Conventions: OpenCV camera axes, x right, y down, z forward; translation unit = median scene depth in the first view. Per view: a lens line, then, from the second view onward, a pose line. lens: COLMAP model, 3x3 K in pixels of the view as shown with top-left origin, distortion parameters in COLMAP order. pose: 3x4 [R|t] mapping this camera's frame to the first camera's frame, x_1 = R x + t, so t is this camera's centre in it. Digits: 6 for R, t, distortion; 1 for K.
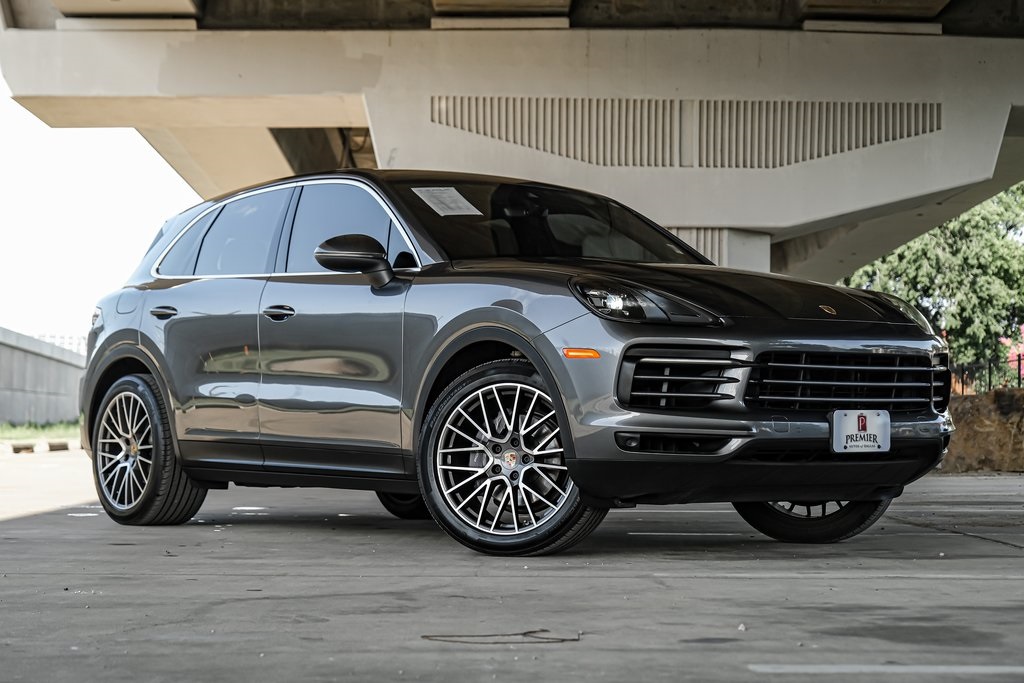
lens RADIAL K [[2333.8, 0, 530.3], [0, 2333.8, 342.9], [0, 0, 1]] dist [0.060008, 0.220061]
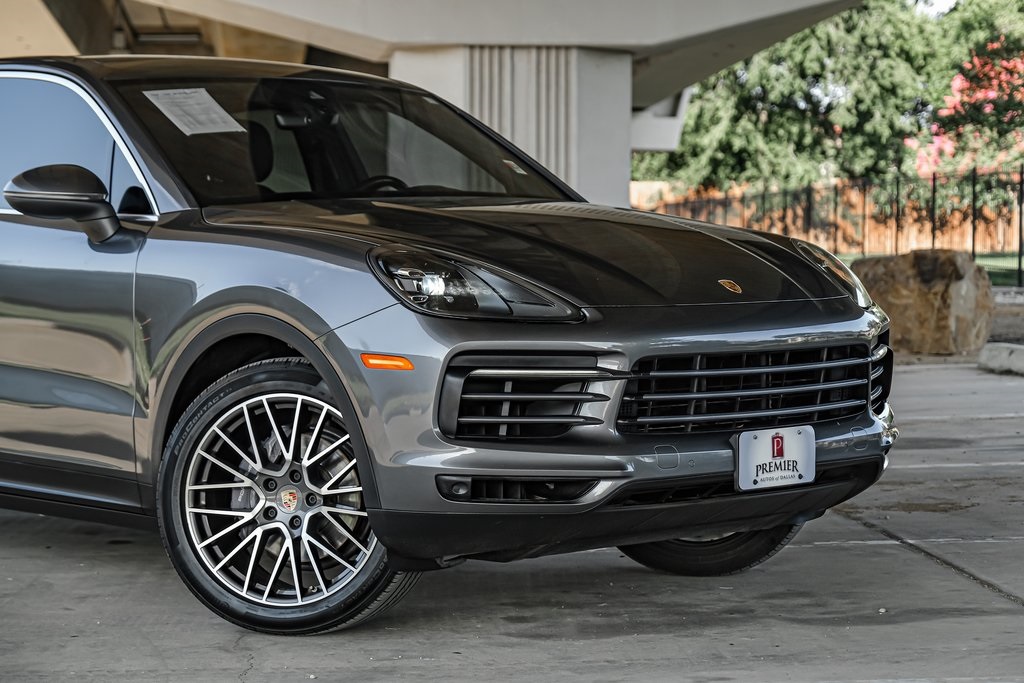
lens RADIAL K [[2828.8, 0, 619.1], [0, 2828.8, 420.0], [0, 0, 1]] dist [-0.008899, 2.800058]
pose [[0.994797, -0.016571, 0.100516, 0.004191], [0.005470, 0.993947, 0.109721, -0.055646], [-0.101726, -0.108600, 0.988867, 0.111148]]
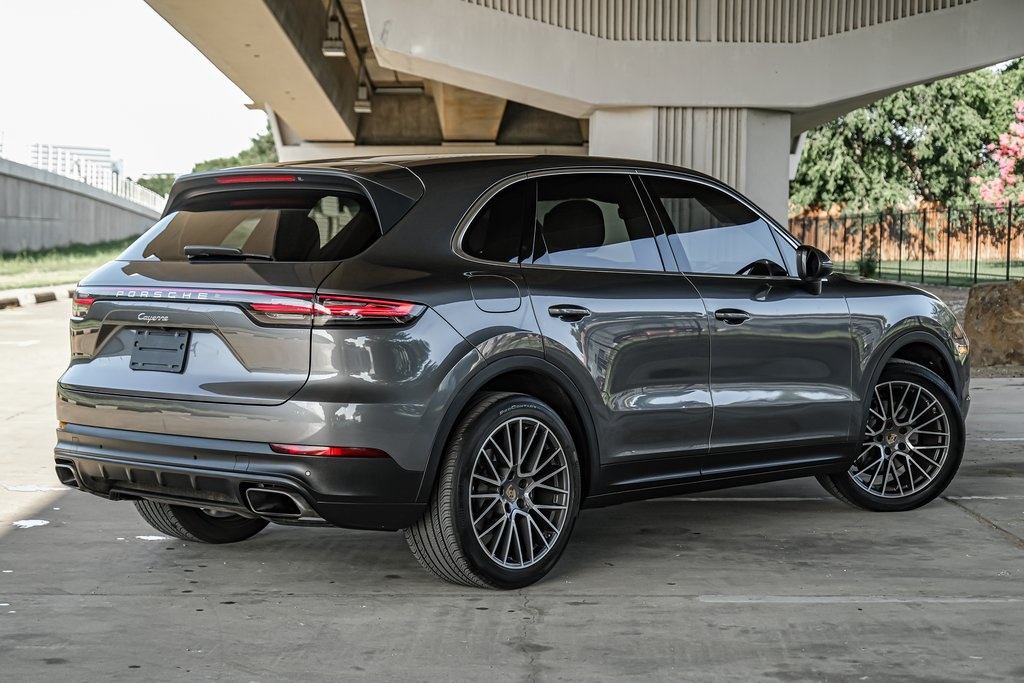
lens RADIAL K [[2132.4, 0, 537.7], [0, 2132.4, 370.1], [0, 0, 1]] dist [0.036500, 0.382095]
pose [[0.999853, -0.000184, 0.017173, -0.025842], [-0.001707, 0.993925, 0.110050, -0.073967], [-0.017089, -0.110063, 0.993778, 0.274029]]
